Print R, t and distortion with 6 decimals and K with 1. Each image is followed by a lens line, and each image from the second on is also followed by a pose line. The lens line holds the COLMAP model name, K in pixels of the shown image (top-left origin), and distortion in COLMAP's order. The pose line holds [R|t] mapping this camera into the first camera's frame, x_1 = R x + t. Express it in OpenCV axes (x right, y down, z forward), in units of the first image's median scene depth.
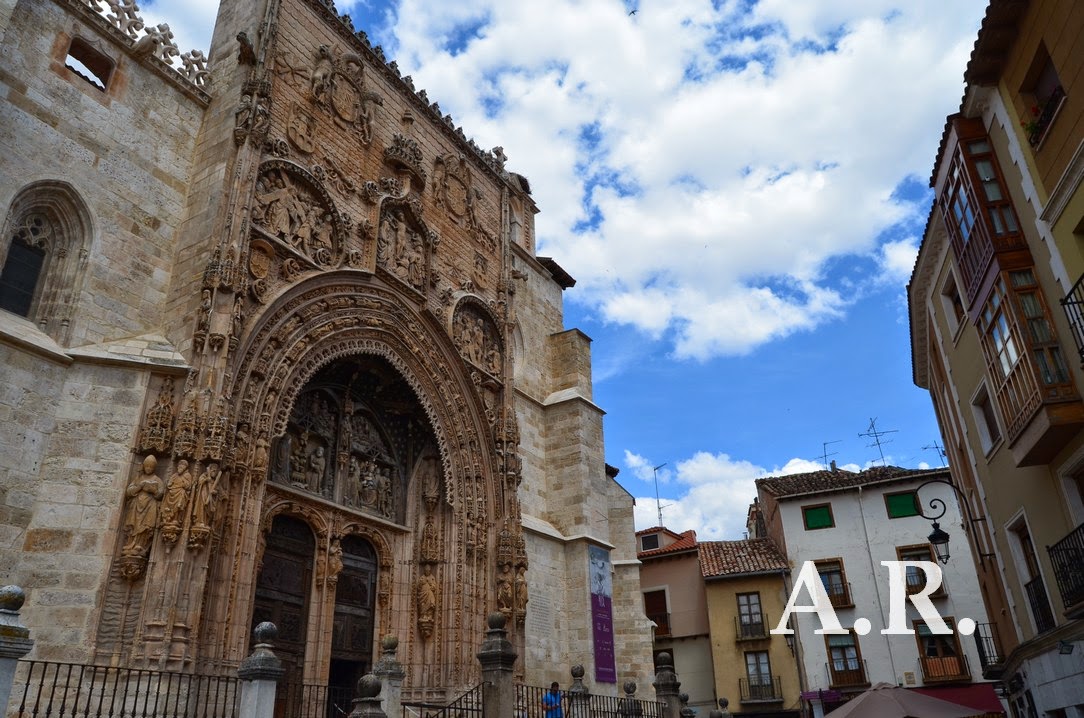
lens RADIAL K [[848.5, 0, 542.0], [0, 848.5, 359.0], [0, 0, 1]] dist [-0.024570, -0.000820]
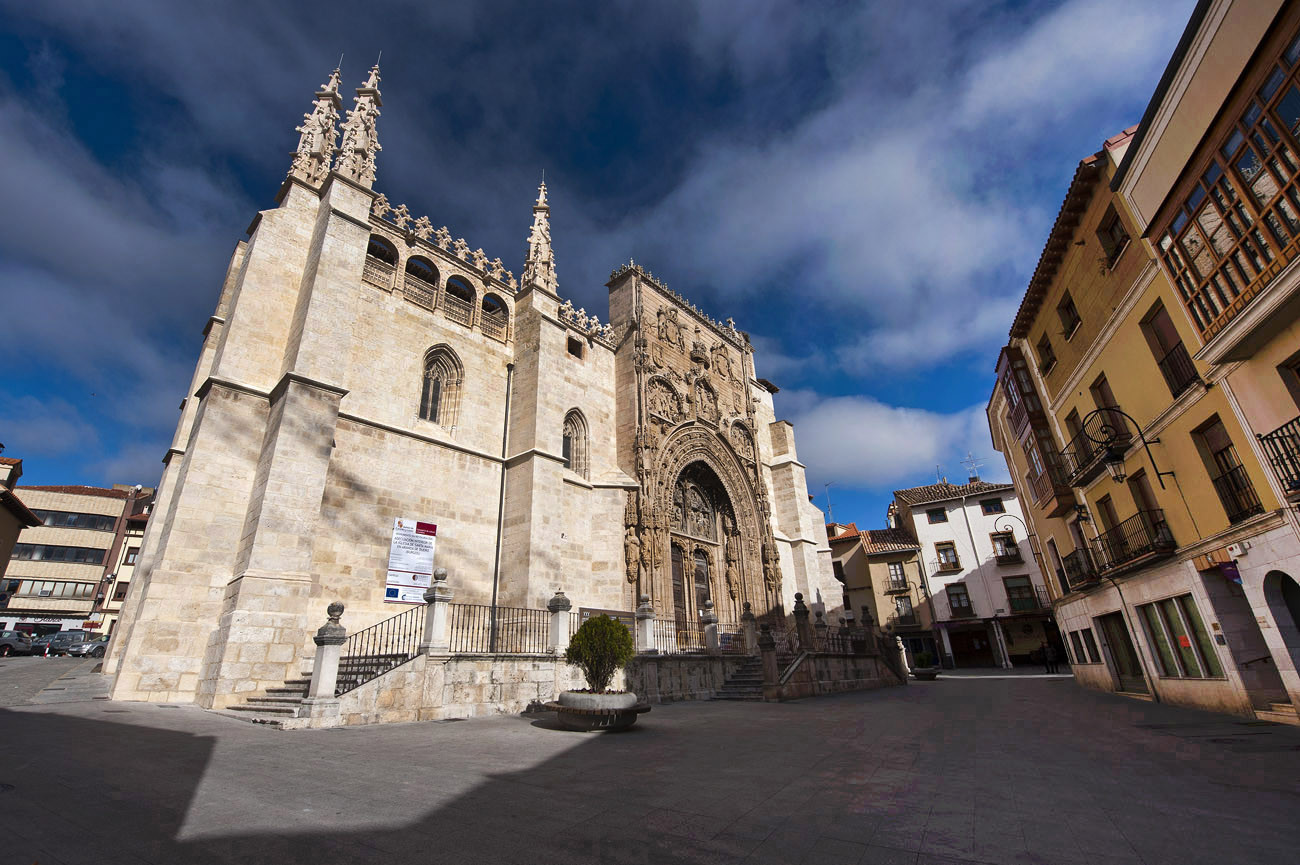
lens RADIAL K [[581.2, 0, 599.0], [0, 581.2, 414.7], [0, 0, 1]] dist [-0.029465, 0.000099]
pose [[0.977747, -0.071300, -0.197298, -0.147656], [0.079036, 0.996371, 0.031609, -0.172617], [0.194328, -0.046499, 0.979834, -0.390825]]
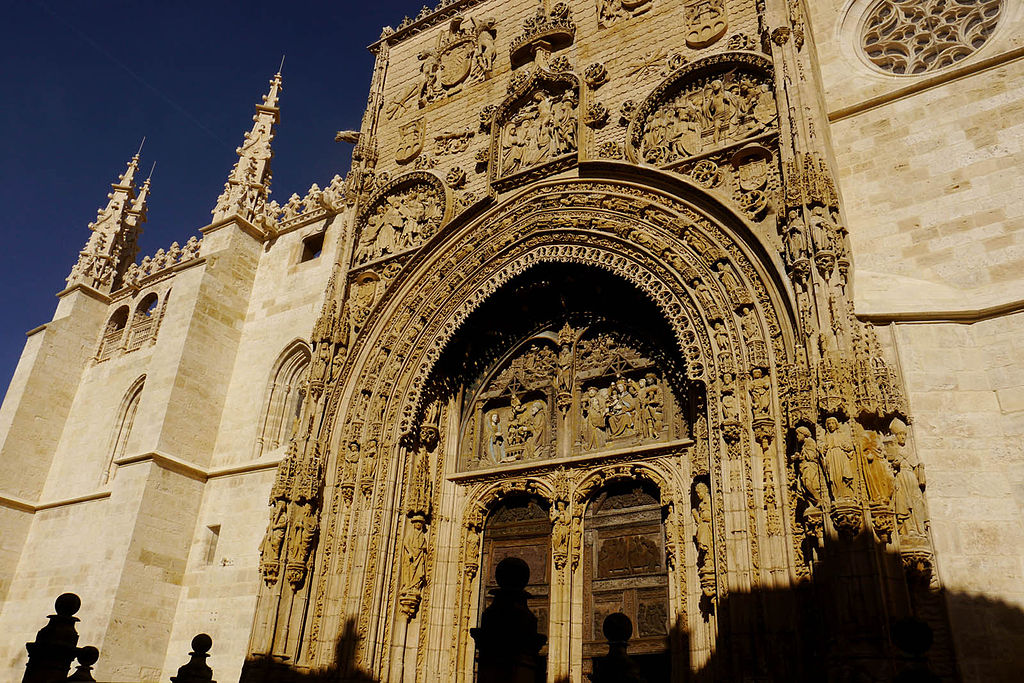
lens RADIAL K [[801.6, 0, 512.0], [0, 801.6, 341.5], [0, 0, 1]] dist [-0.024570, -0.000820]
pose [[-0.013127, -0.422425, -0.906303, 0.445406], [0.397883, 0.829327, -0.392310, 0.331846], [0.917342, -0.365752, 0.157189, 0.824377]]
